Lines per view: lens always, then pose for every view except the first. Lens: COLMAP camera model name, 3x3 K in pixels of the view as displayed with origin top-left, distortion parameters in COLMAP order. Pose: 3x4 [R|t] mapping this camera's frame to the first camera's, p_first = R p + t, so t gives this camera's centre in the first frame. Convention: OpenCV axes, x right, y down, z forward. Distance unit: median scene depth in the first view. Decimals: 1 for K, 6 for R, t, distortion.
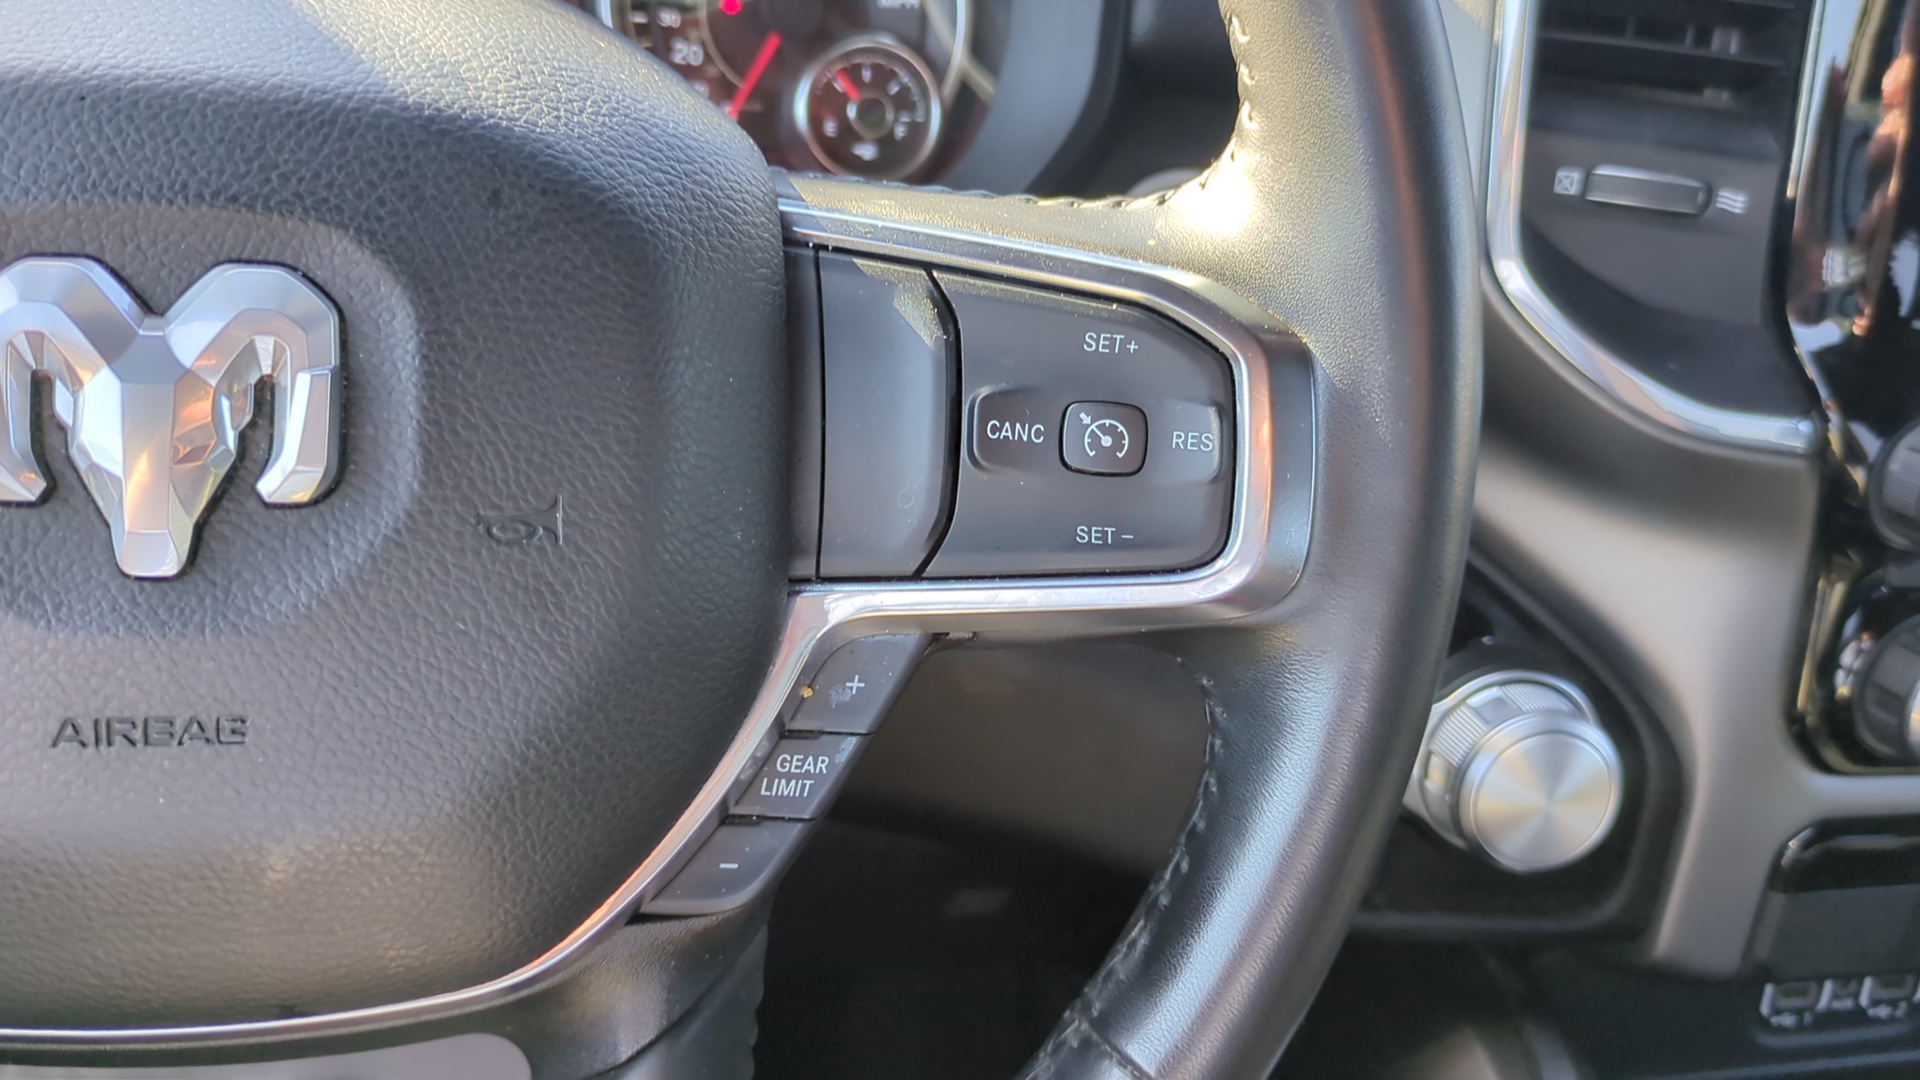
lens RADIAL K [[1639.8, 0, 960.0], [0, 1639.8, 540.0], [0, 0, 1]] dist [-0.016041, -0.013353]
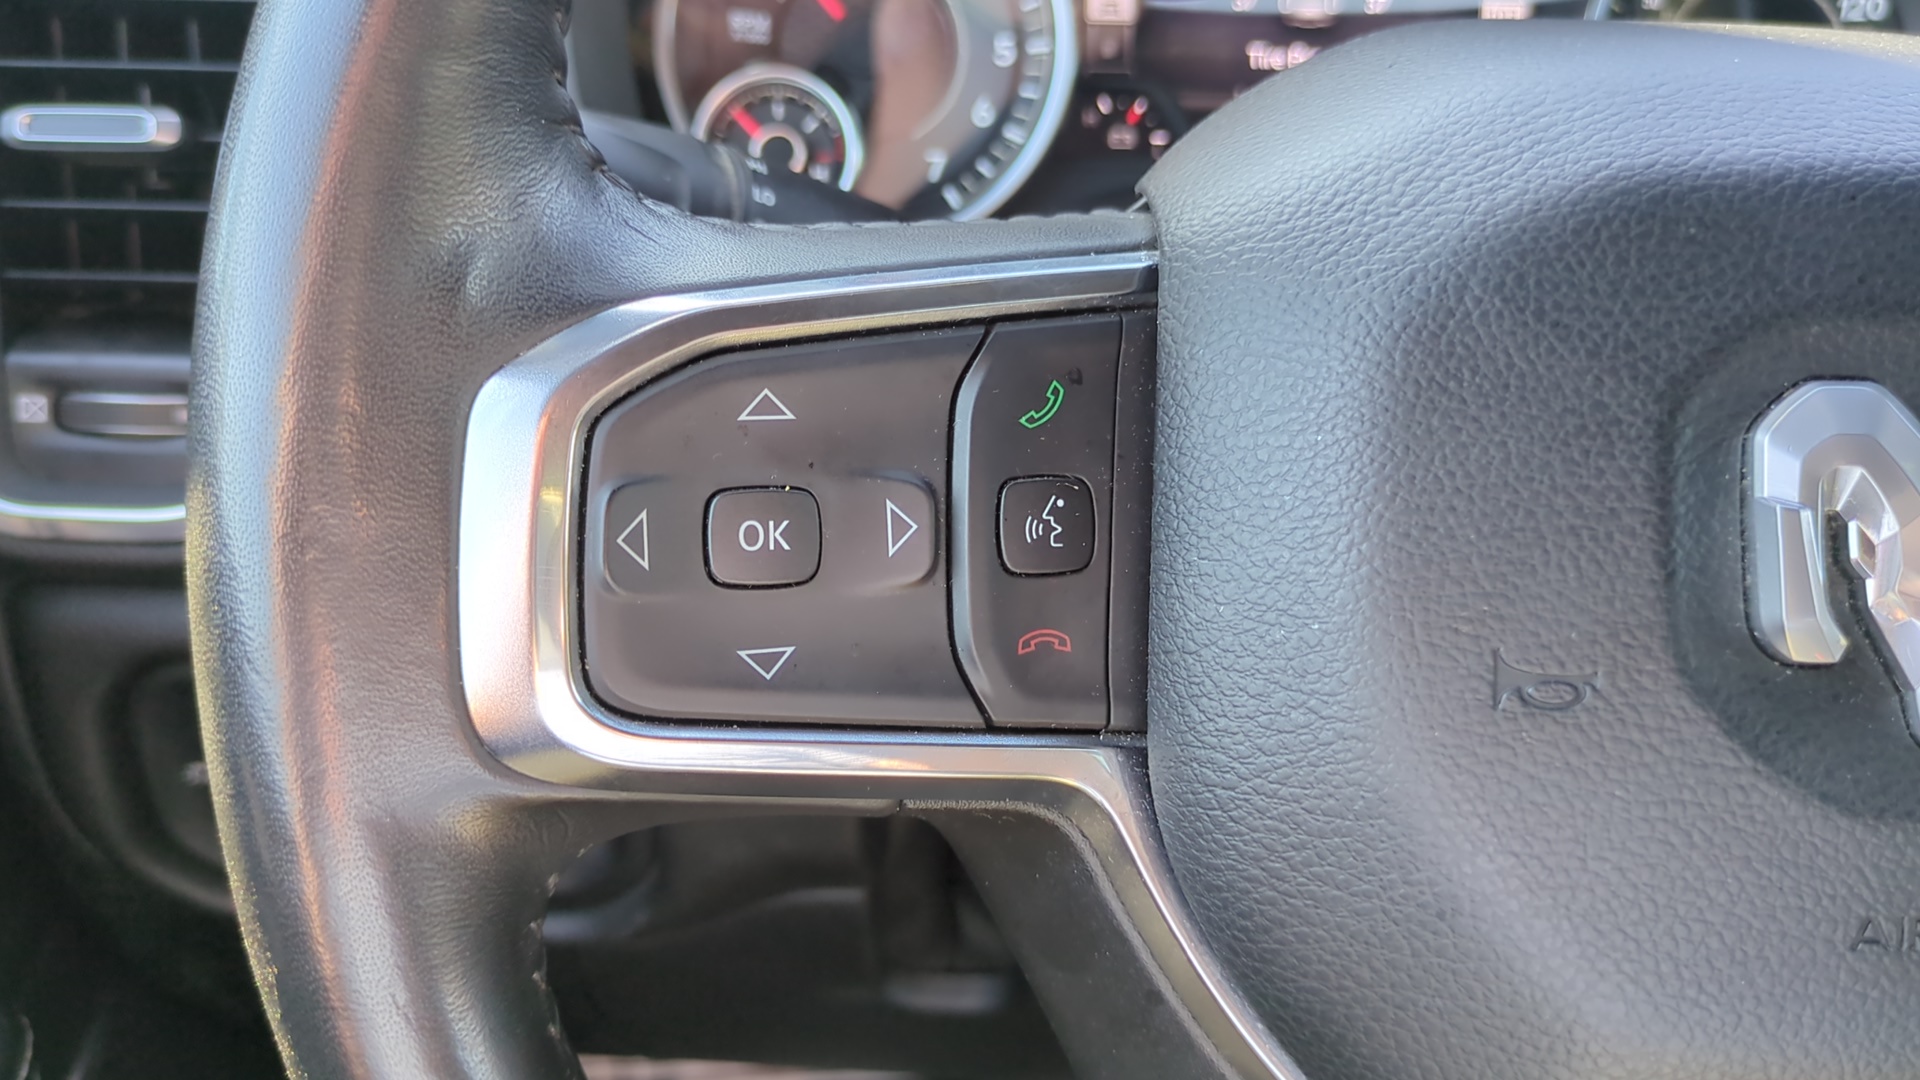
lens RADIAL K [[1663.1, 0, 960.0], [0, 1663.1, 540.0], [0, 0, 1]] dist [0.050710, -0.053306]
pose [[0.980779, 0.000122, -0.195124, -0.414613], [-0.006803, 0.999413, -0.033570, -0.026670], [0.195006, 0.034252, 0.980204, 0.013230]]
